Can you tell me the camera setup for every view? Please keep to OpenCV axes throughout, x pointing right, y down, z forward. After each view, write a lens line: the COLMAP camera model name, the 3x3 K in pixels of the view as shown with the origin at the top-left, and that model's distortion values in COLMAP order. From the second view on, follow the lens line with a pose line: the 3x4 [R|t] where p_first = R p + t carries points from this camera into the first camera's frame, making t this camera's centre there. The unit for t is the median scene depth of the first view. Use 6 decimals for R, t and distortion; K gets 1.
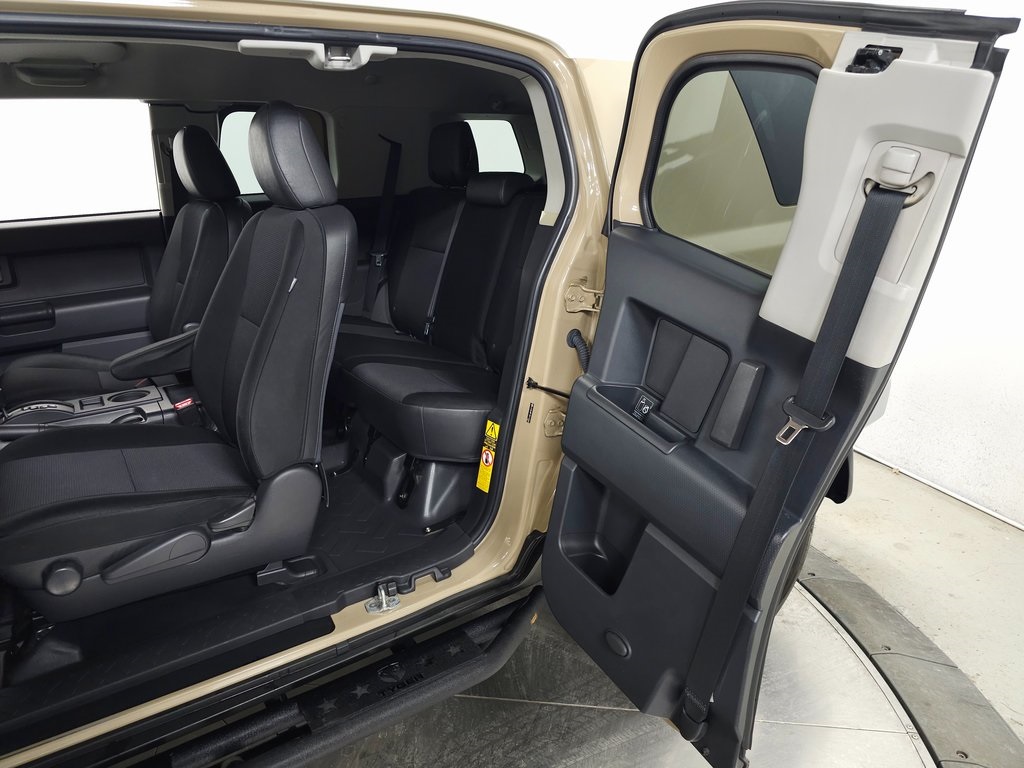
lens RADIAL K [[690.7, 0, 512.0], [0, 690.7, 384.0], [0, 0, 1]] dist [0.044526, -0.047155]
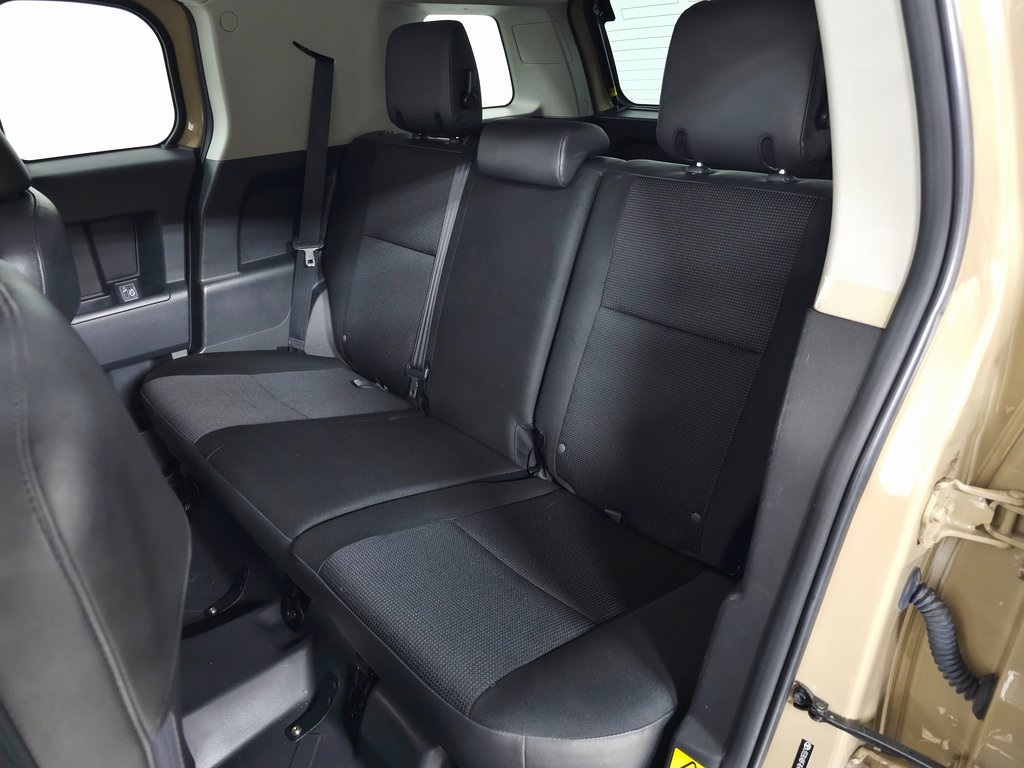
lens RADIAL K [[690.7, 0, 512.0], [0, 690.7, 384.0], [0, 0, 1]] dist [0.044526, -0.047155]
pose [[0.988687, -0.068419, 0.133481, -0.118629], [0.050526, 0.989813, 0.133110, -0.158022], [-0.141228, -0.124860, 0.982072, 0.399829]]
